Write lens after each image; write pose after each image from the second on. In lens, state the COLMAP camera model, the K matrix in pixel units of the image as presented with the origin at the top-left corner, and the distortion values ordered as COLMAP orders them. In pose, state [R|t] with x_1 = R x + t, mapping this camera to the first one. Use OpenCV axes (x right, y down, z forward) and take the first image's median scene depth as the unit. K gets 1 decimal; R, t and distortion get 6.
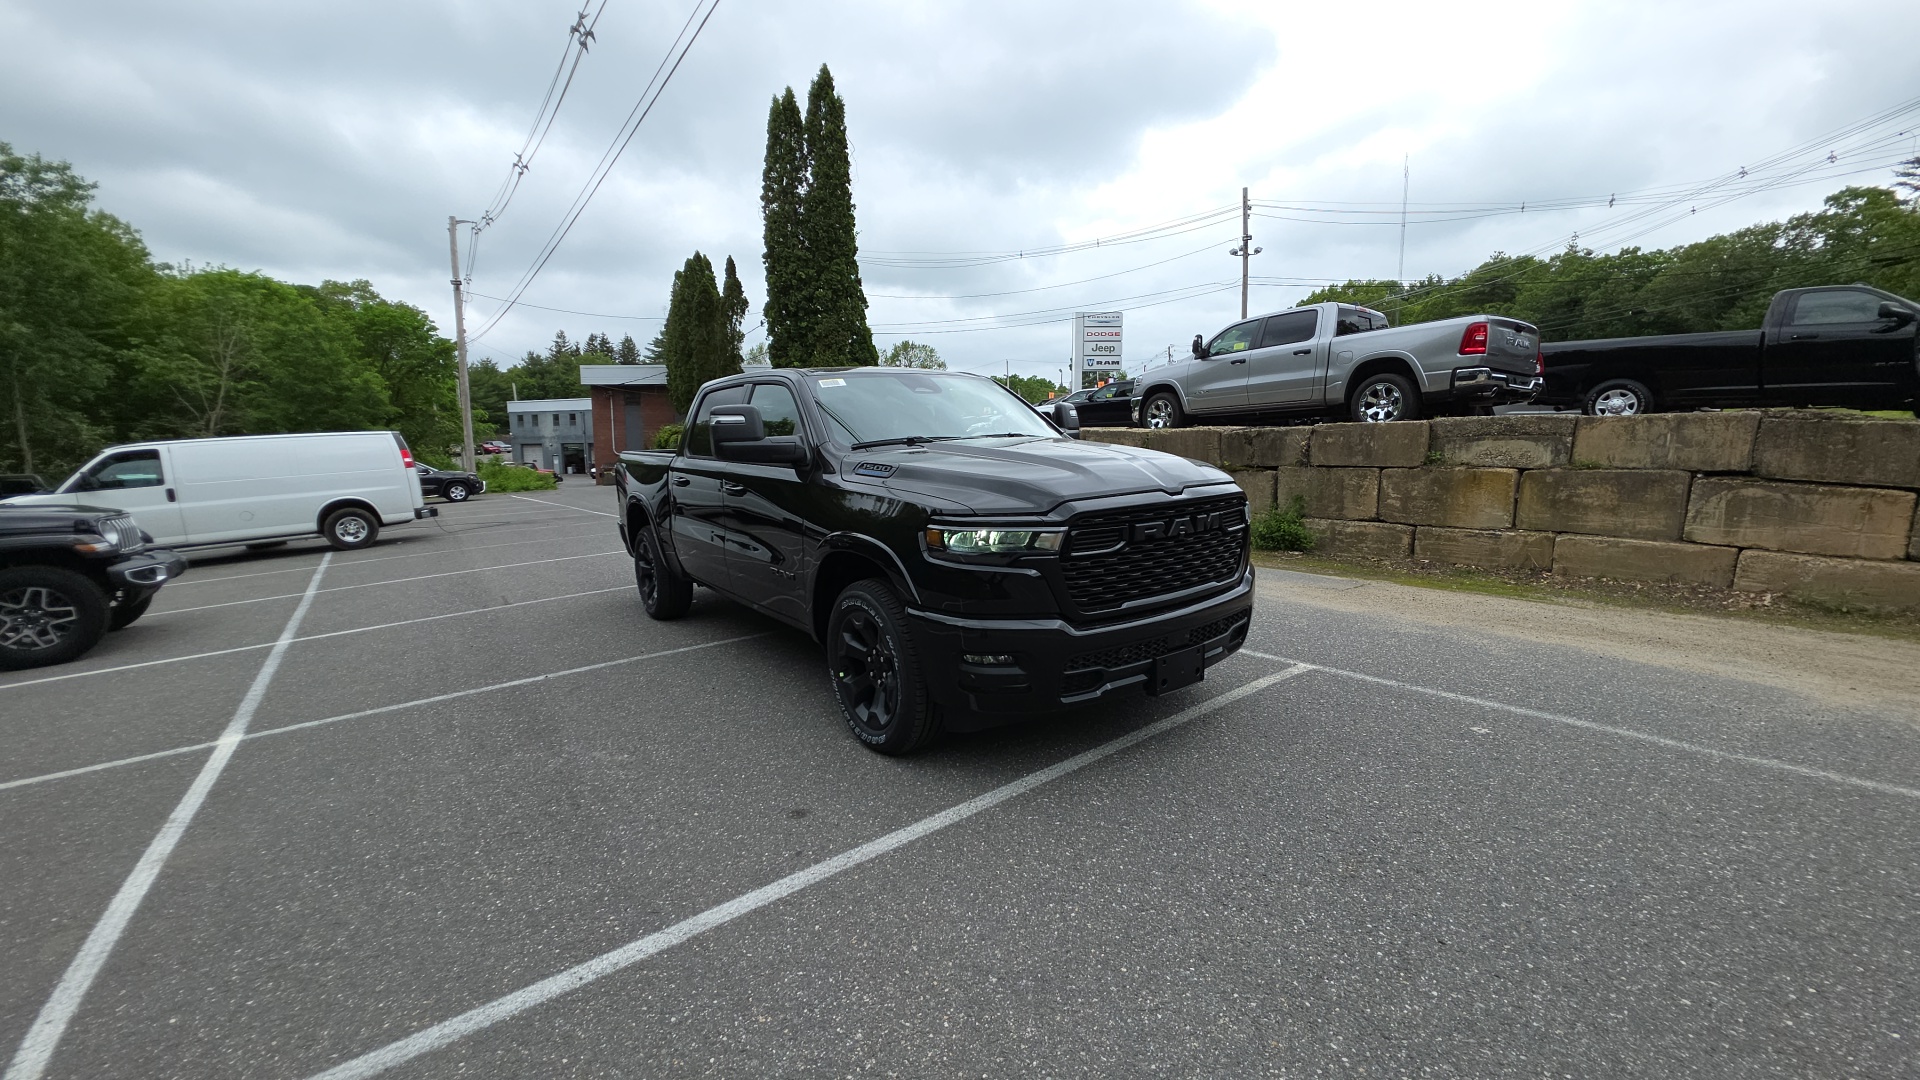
lens RADIAL K [[759.9, 0, 949.4], [0, 759.9, 534.7], [0, 0, 1]] dist [0.014521, -0.008778]
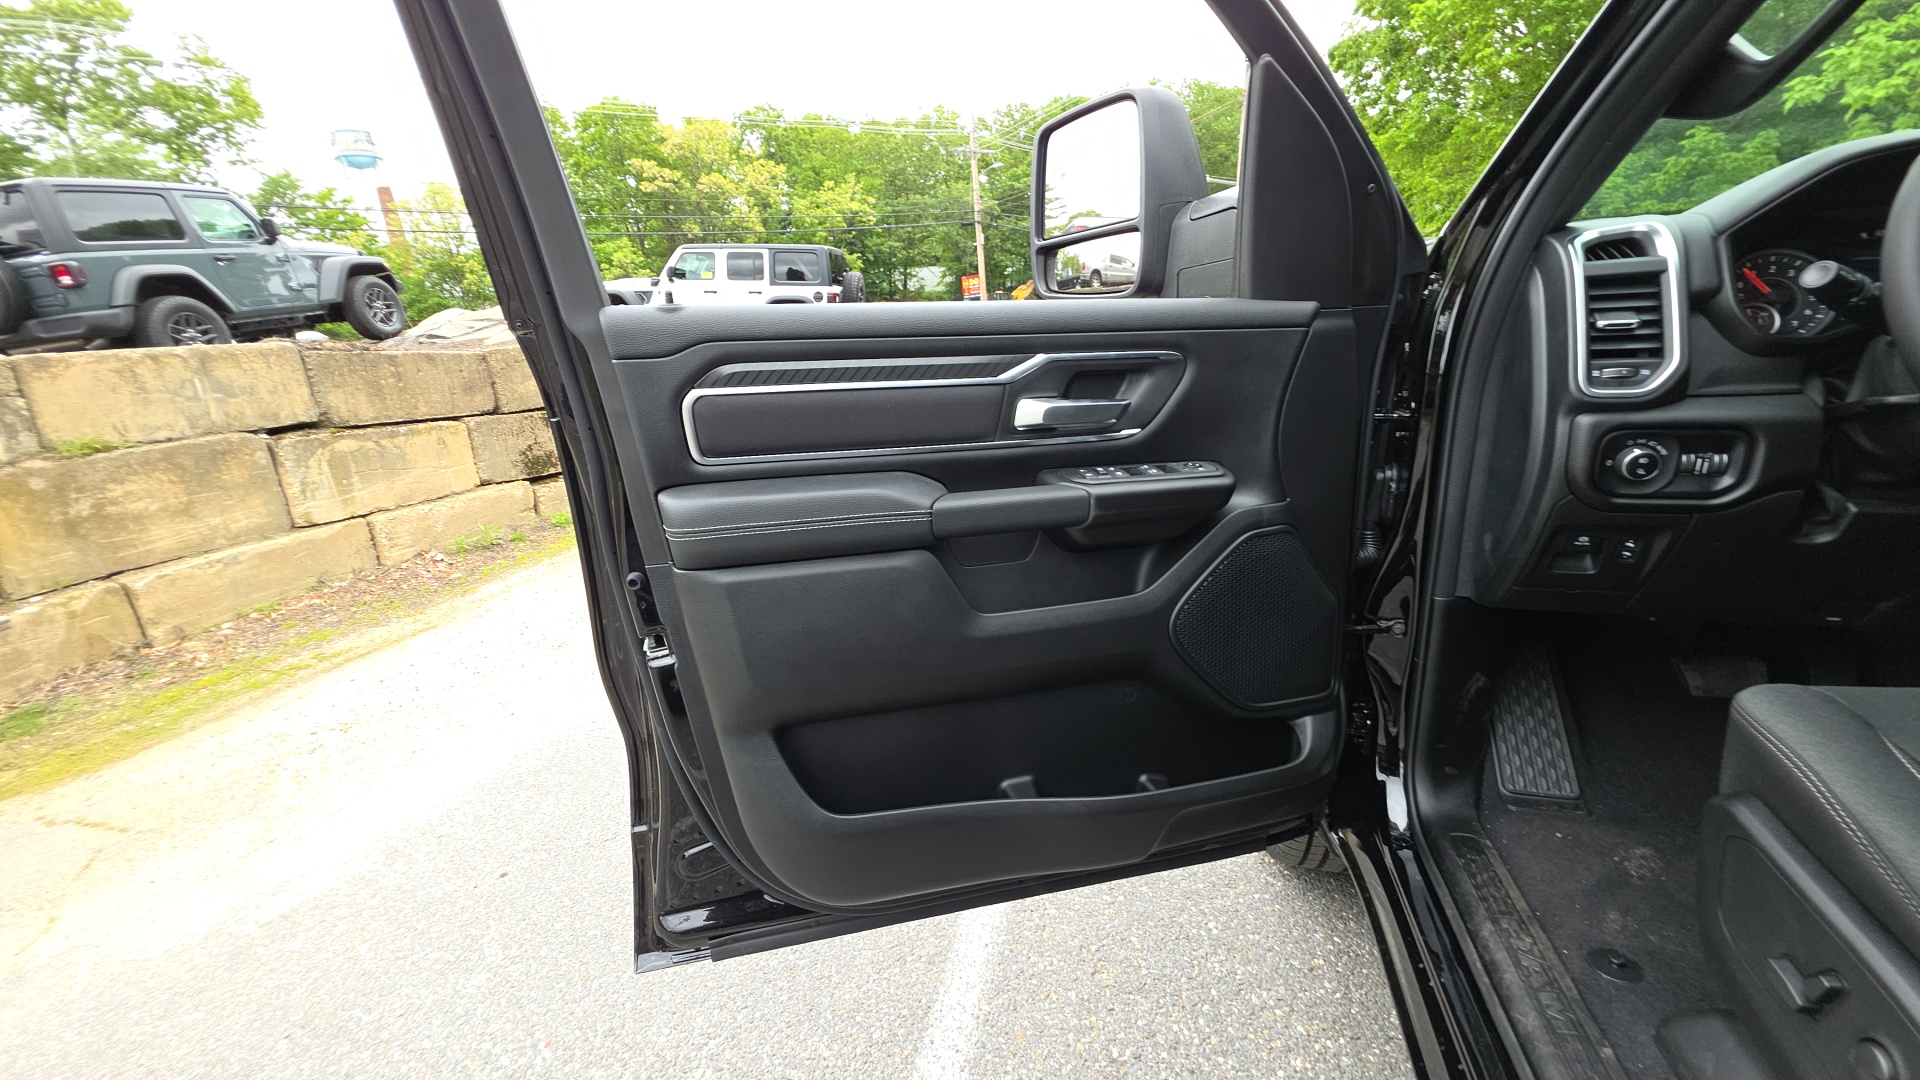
lens RADIAL K [[759.9, 0, 951.2], [0, 759.9, 537.0], [0, 0, 1]] dist [0.014521, -0.008778]
pose [[-0.614980, -0.153294, 0.773499, 0.032384], [0.181458, 0.927085, 0.328003, -0.079407], [-0.767380, 0.342072, -0.542323, 0.689382]]
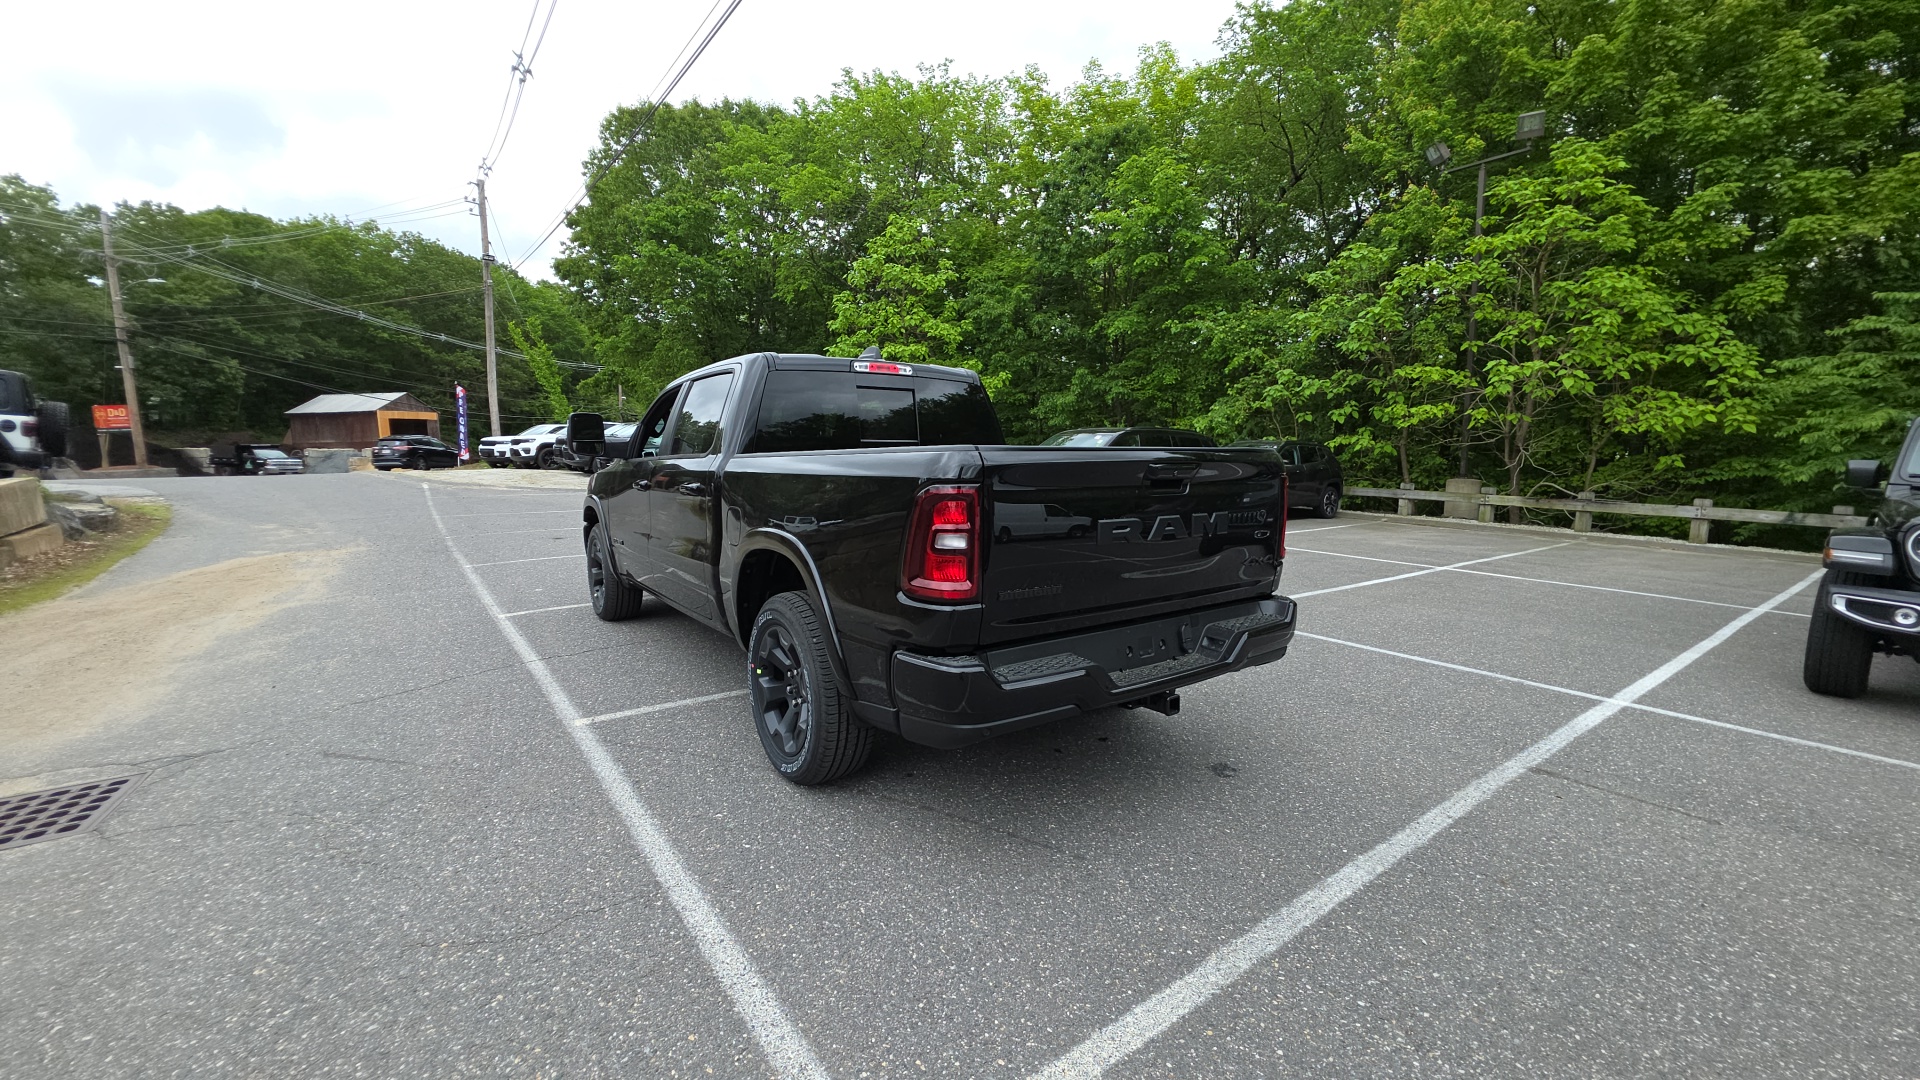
lens RADIAL K [[759.9, 0, 951.1], [0, 759.9, 538.5], [0, 0, 1]] dist [0.014521, -0.008778]
pose [[-0.999417, 0.032005, 0.011877, -0.193312], [0.033931, 0.969498, 0.242739, -0.142387], [-0.003746, 0.243001, -0.970019, 1.186409]]
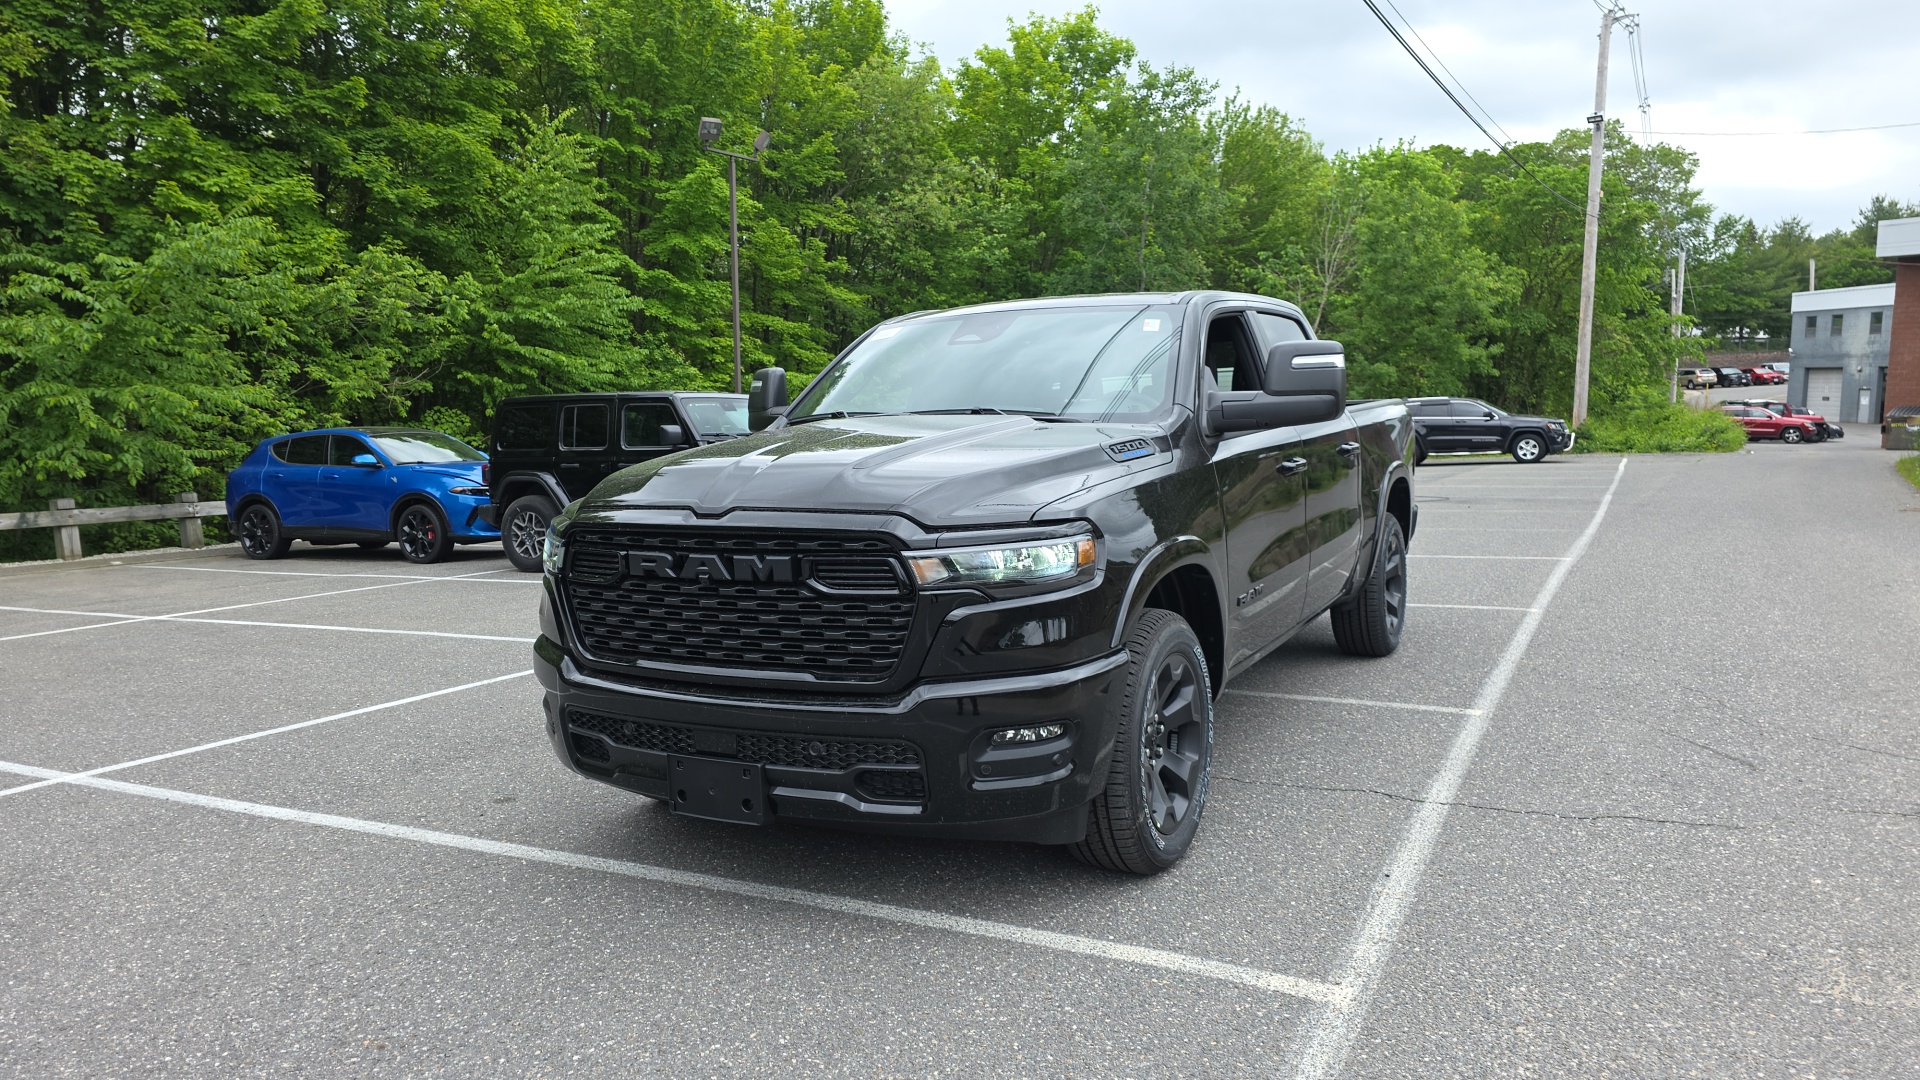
lens RADIAL K [[1284.6, 0, 959.1], [0, 1284.6, 543.3], [0, 0, 1]] dist [0.040611, -0.020344]
pose [[0.430372, 0.118870, -0.894790, 0.494281], [-0.103046, 0.991280, 0.082126, -0.051527], [0.896750, 0.056860, 0.438869, 0.256549]]
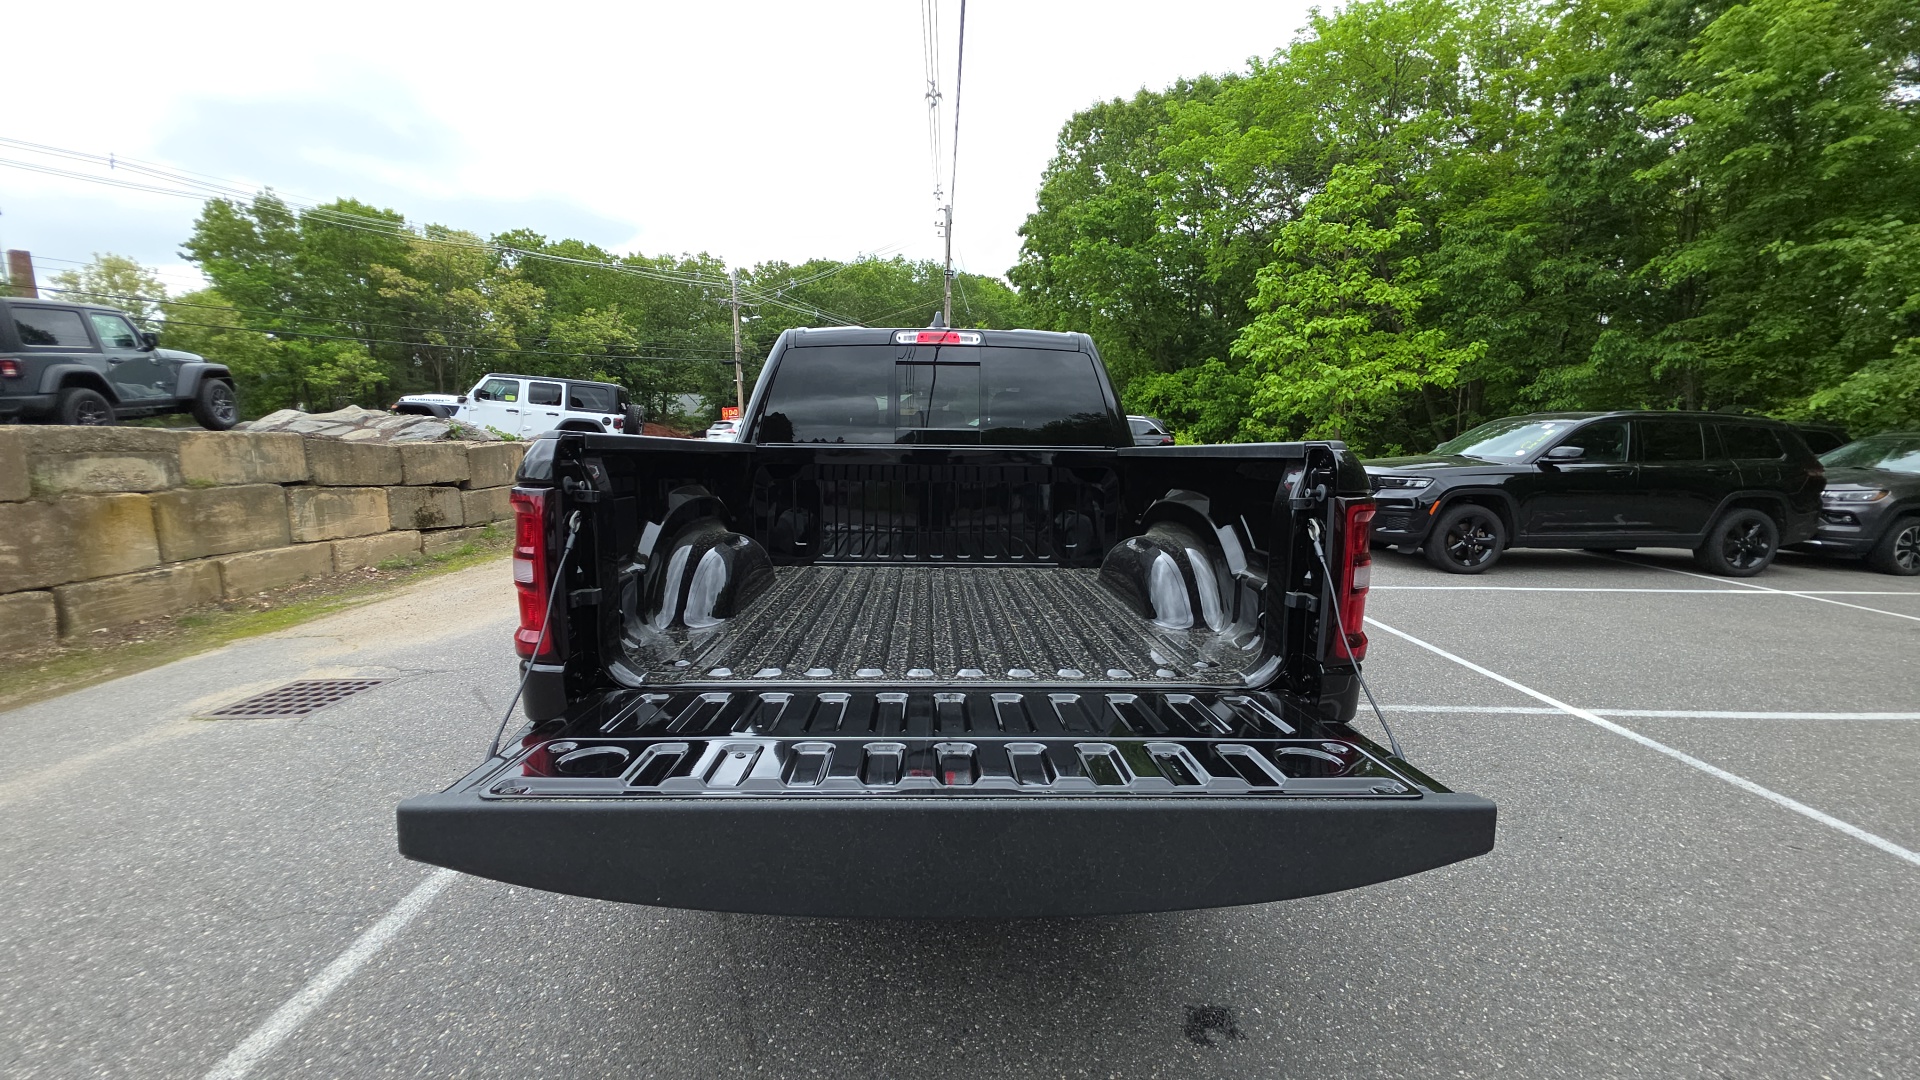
lens RADIAL K [[759.9, 0, 951.4], [0, 759.9, 537.5], [0, 0, 1]] dist [0.014521, -0.008778]
pose [[-0.825988, -0.044377, 0.561938, -0.374787], [0.093176, 0.972434, 0.213752, -0.114976], [-0.555933, 0.228916, -0.799085, 1.020791]]
